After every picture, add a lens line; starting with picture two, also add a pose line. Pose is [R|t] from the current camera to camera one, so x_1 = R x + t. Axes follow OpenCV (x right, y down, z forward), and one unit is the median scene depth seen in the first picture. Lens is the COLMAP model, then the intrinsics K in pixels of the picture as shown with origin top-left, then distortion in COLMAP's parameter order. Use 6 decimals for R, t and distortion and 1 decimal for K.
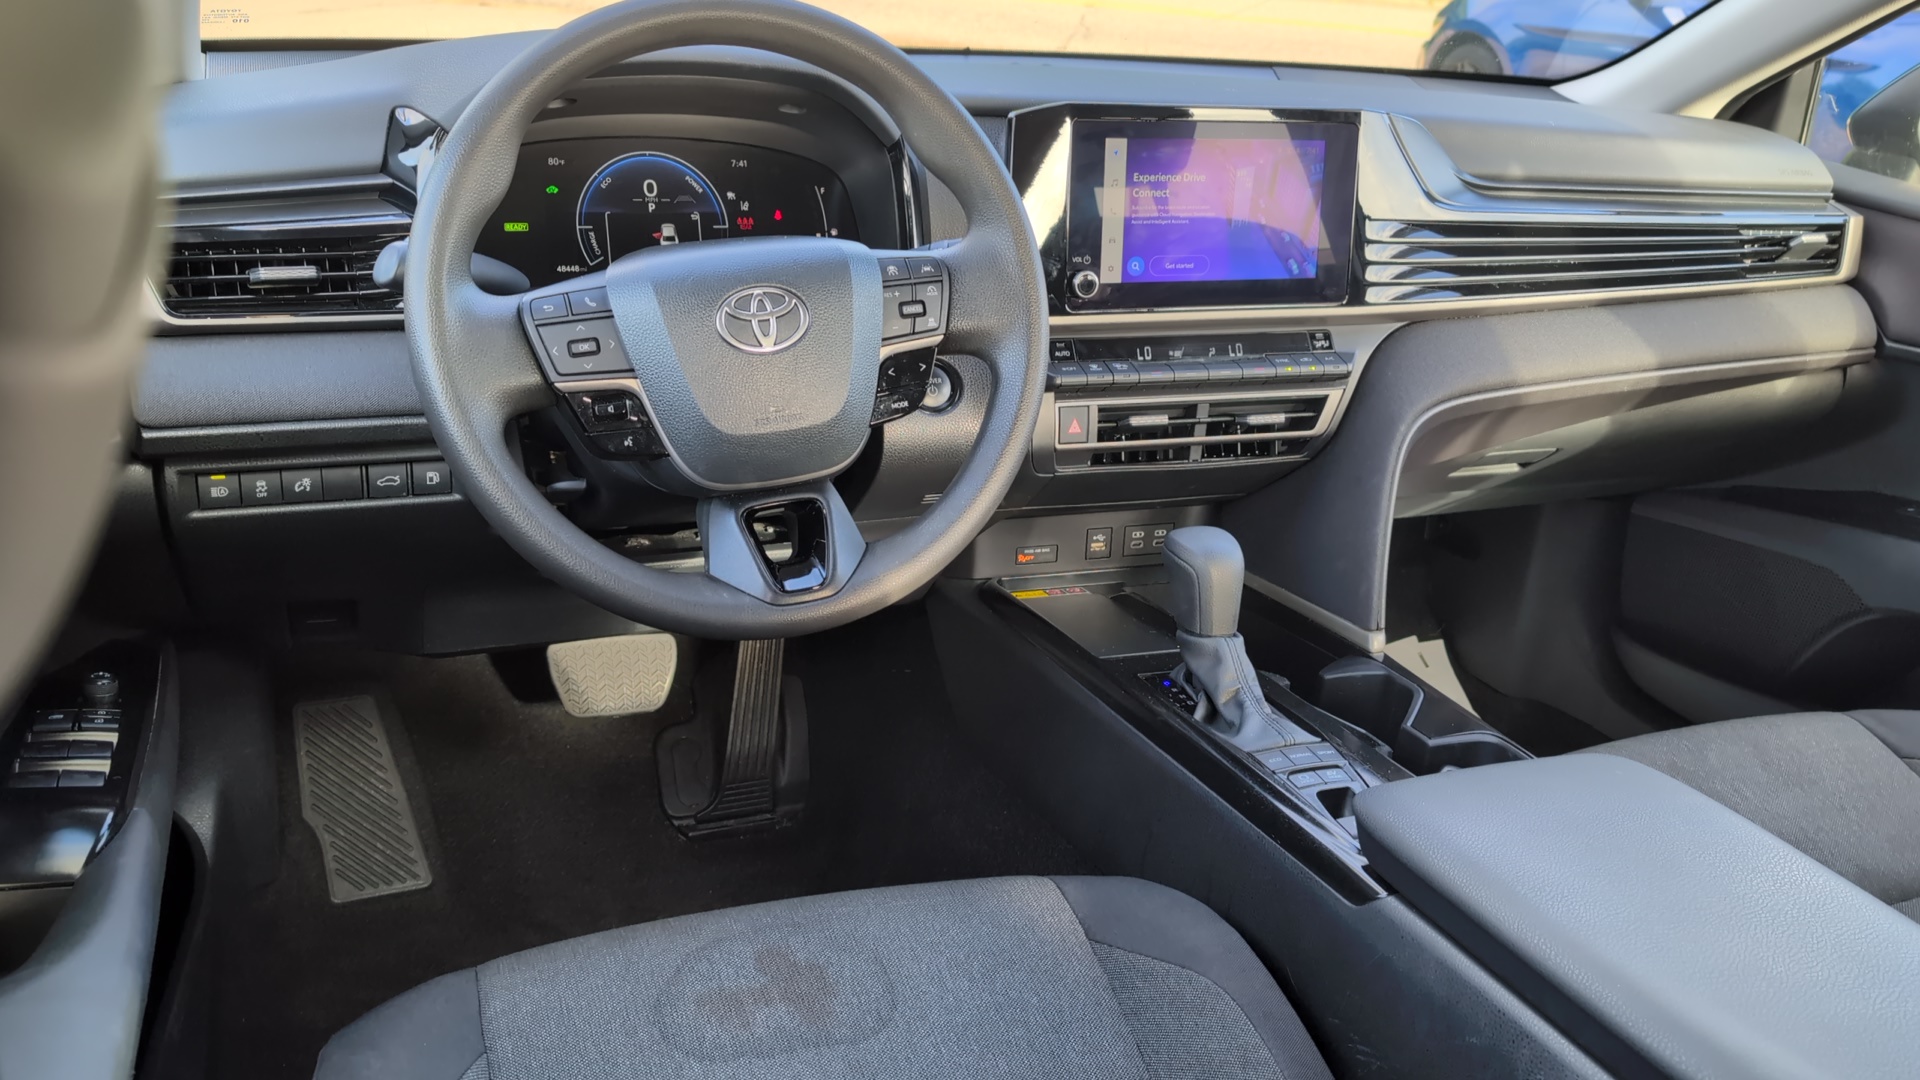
lens RADIAL K [[1582.5, 0, 969.5], [0, 1582.5, 539.9], [0, 0, 1]] dist [0.039583, -0.003062]
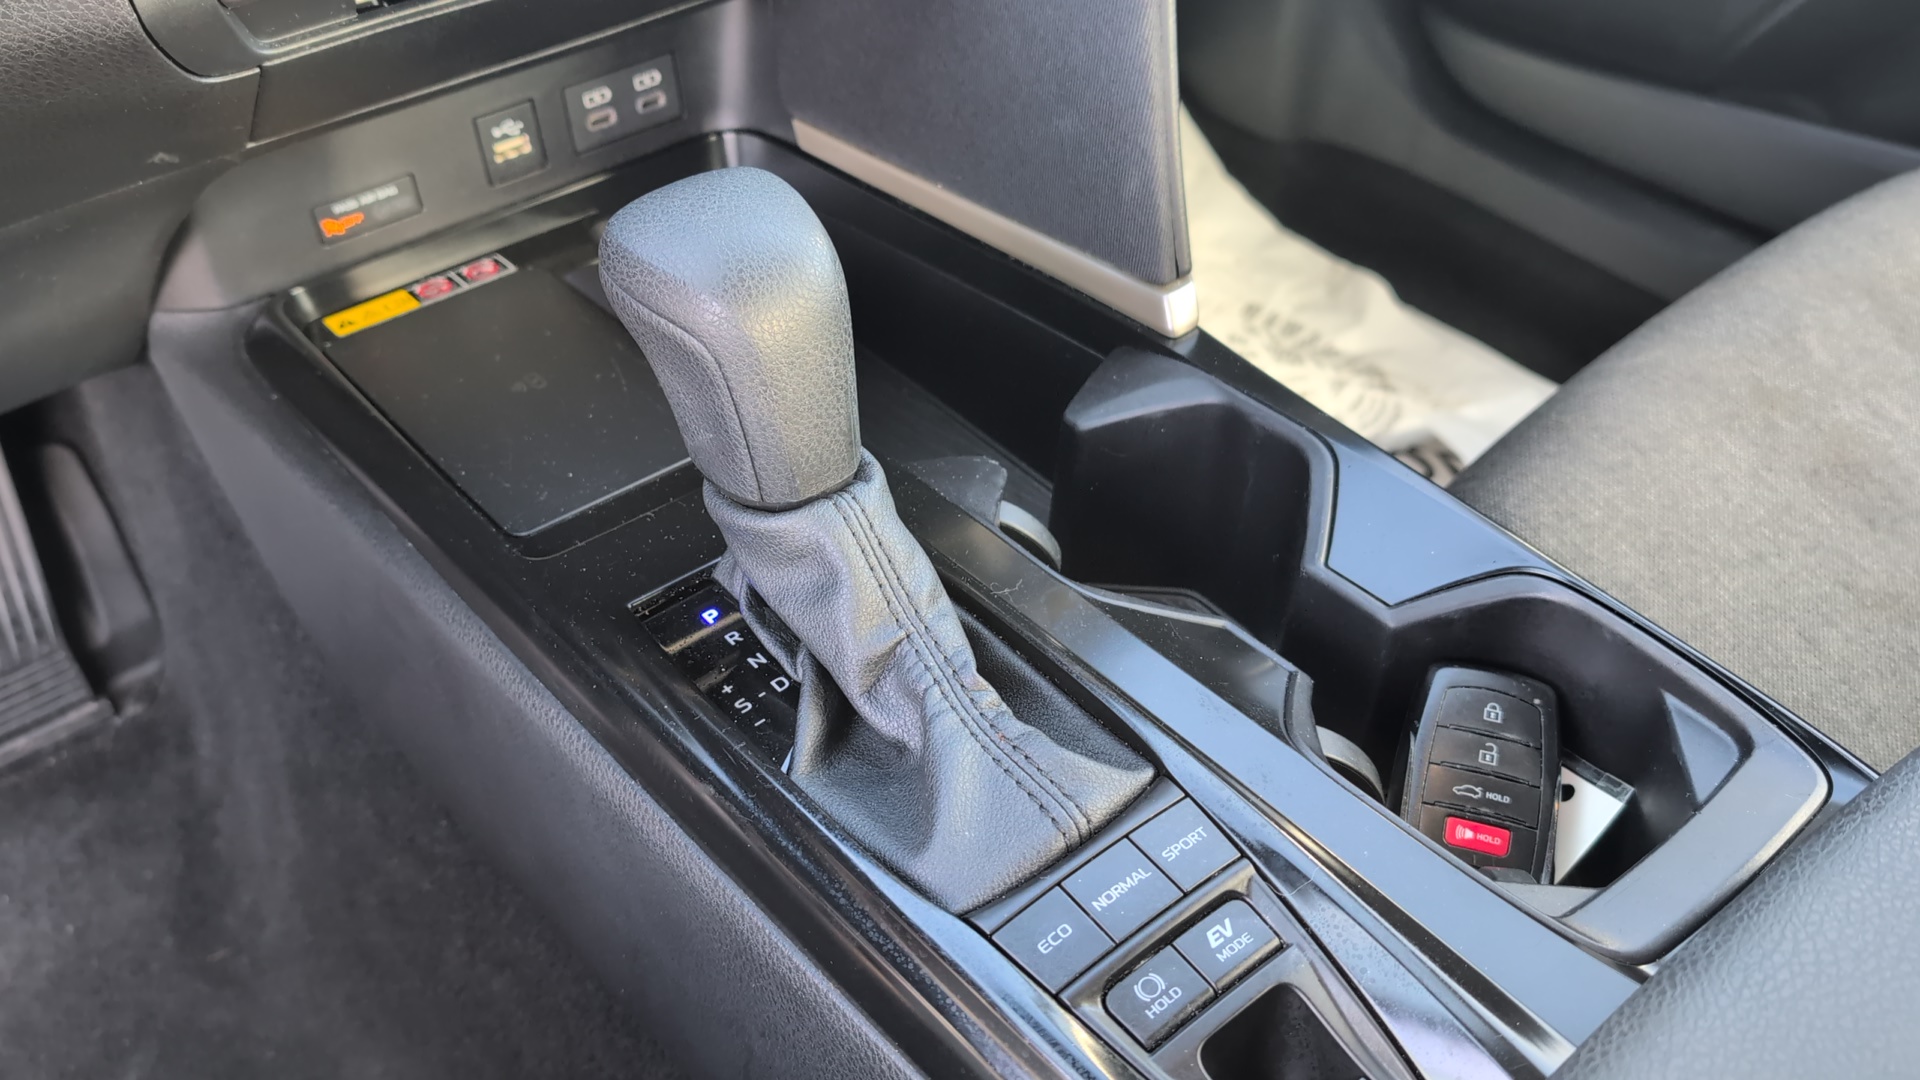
lens RADIAL K [[1582.5, 0, 969.5], [0, 1582.5, 539.9], [0, 0, 1]] dist [0.039583, -0.003062]
pose [[0.953664, -0.256700, 0.156939, 0.119634], [0.176736, 0.900081, 0.398269, -0.058613], [-0.243494, -0.352078, 0.903743, 0.605143]]
